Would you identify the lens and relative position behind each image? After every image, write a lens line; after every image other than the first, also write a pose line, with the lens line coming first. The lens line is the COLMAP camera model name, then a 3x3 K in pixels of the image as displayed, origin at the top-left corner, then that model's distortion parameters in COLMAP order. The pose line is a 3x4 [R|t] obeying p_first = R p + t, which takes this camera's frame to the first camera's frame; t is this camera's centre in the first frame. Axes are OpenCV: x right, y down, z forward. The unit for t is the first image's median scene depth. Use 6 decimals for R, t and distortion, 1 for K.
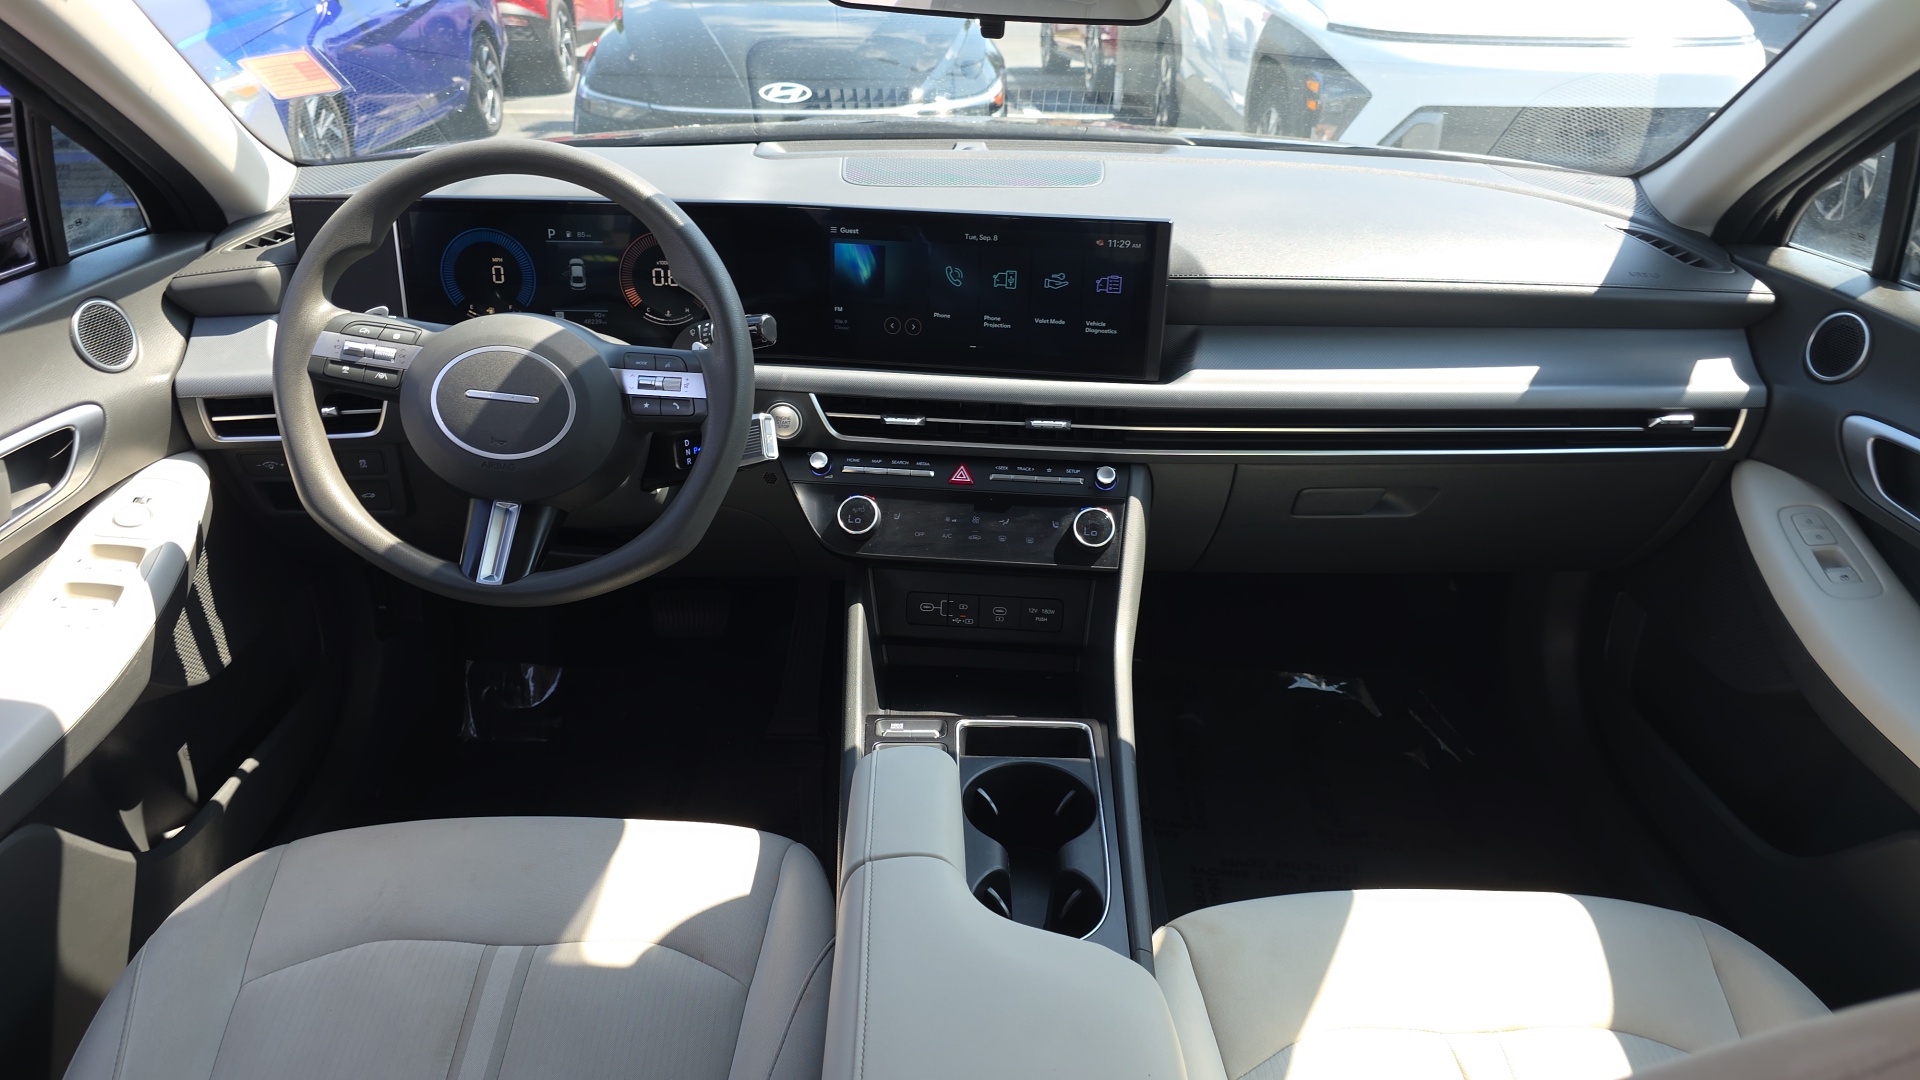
lens RADIAL K [[1310.0, 0, 967.7], [0, 1310.0, 552.7], [0, 0, 1]] dist [0.062859, -0.056507]
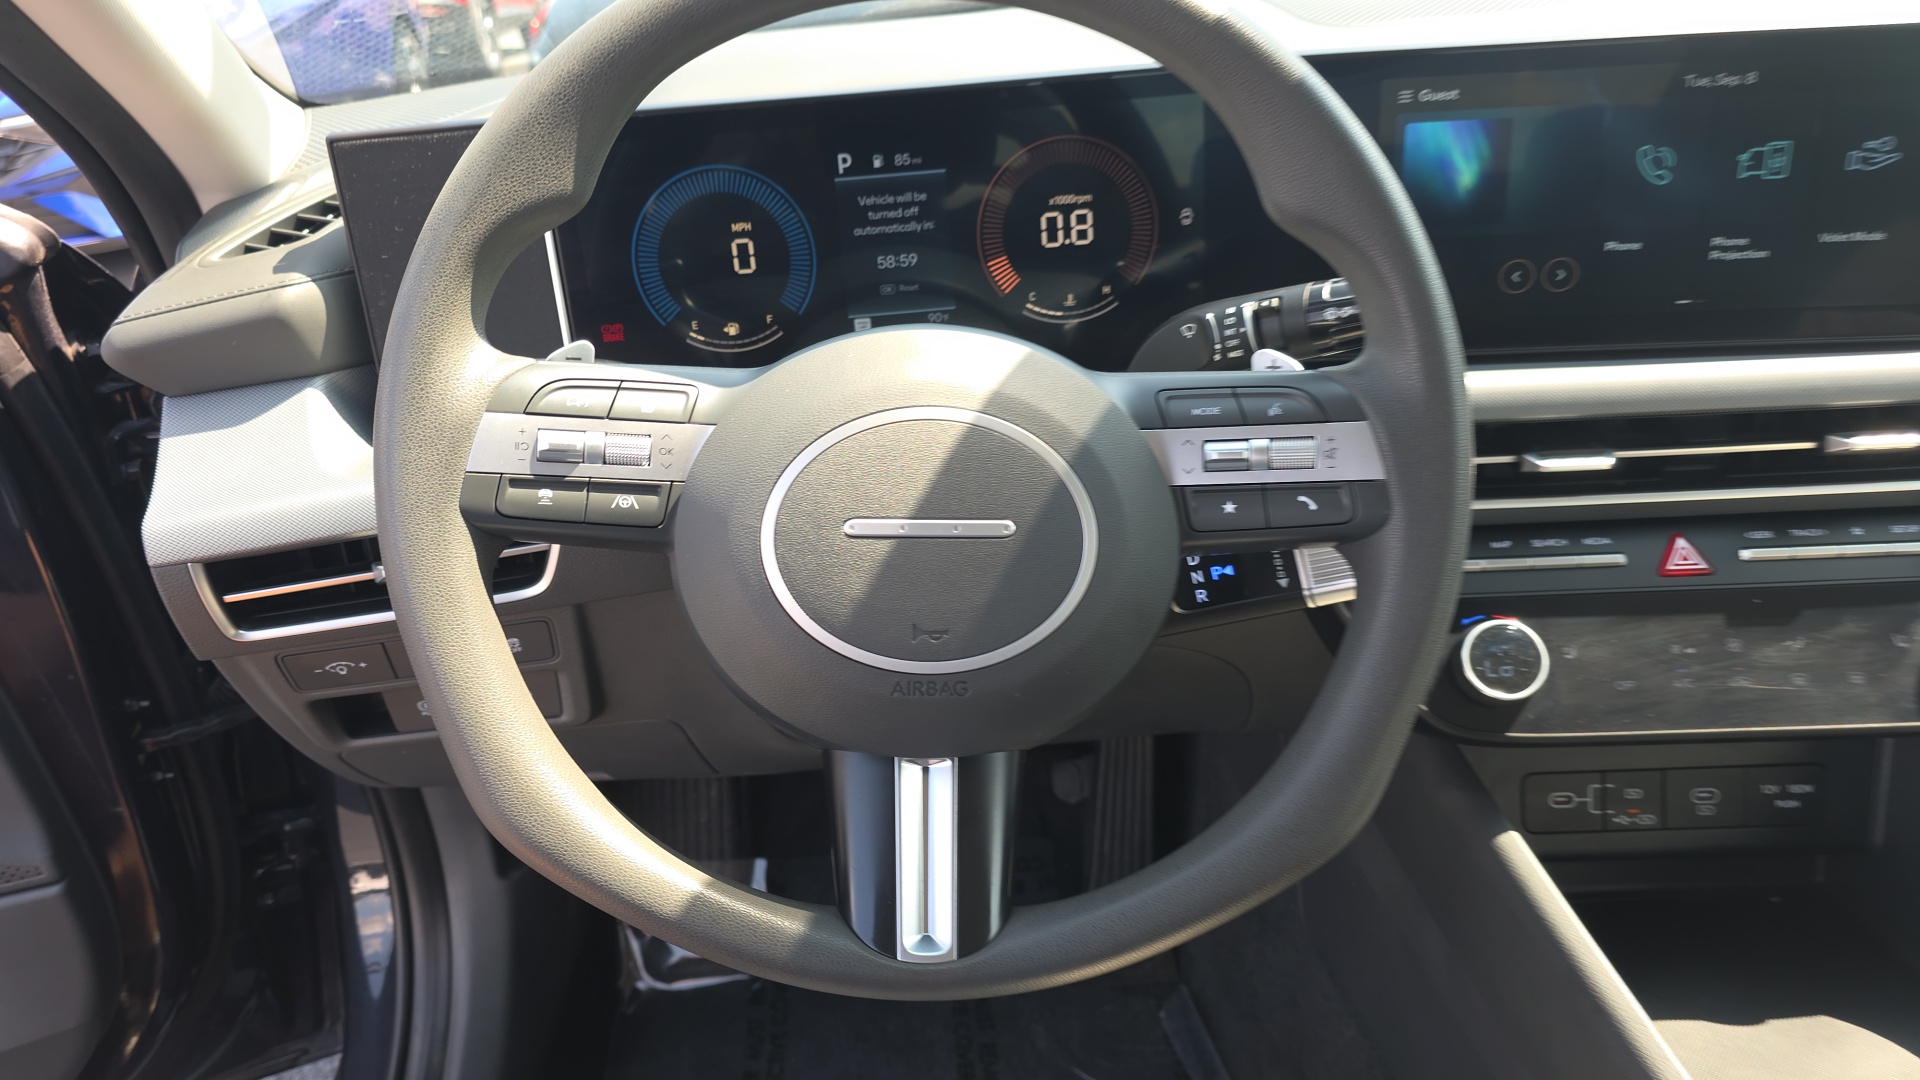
lens RADIAL K [[1317.2, 0, 923.1], [0, 1317.2, 569.3], [0, 0, 1]] dist [0.065889, -0.086205]
pose [[0.995233, -0.097476, 0.003260, -0.303909], [0.097339, 0.994818, 0.029375, -0.099921], [-0.006107, -0.028918, 0.999563, 0.493348]]
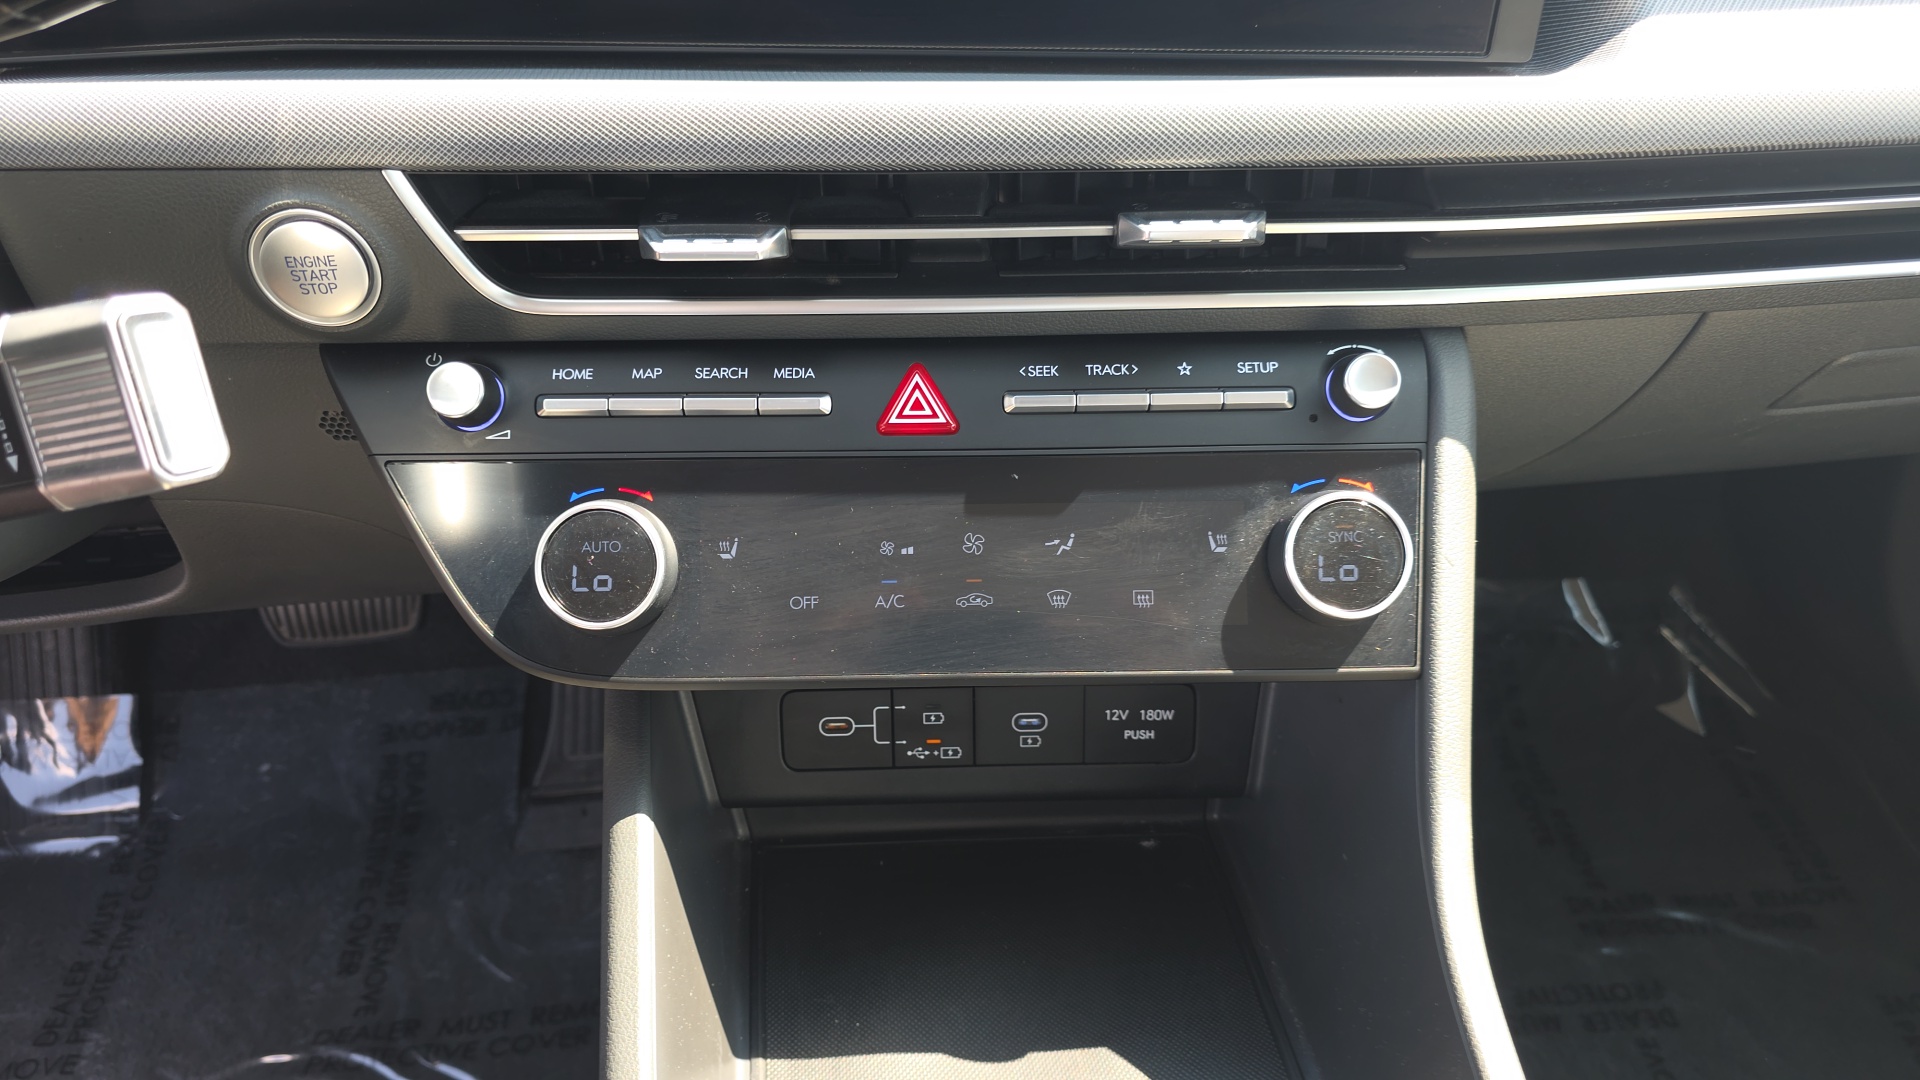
lens RADIAL K [[1305.1, 0, 958.5], [0, 1305.1, 546.1], [0, 0, 1]] dist [0.086493, -0.140613]
pose [[0.993192, -0.084965, 0.079688, -0.023663], [0.064509, 0.970796, 0.231072, -0.100568], [-0.096993, -0.224358, 0.969668, 0.687369]]
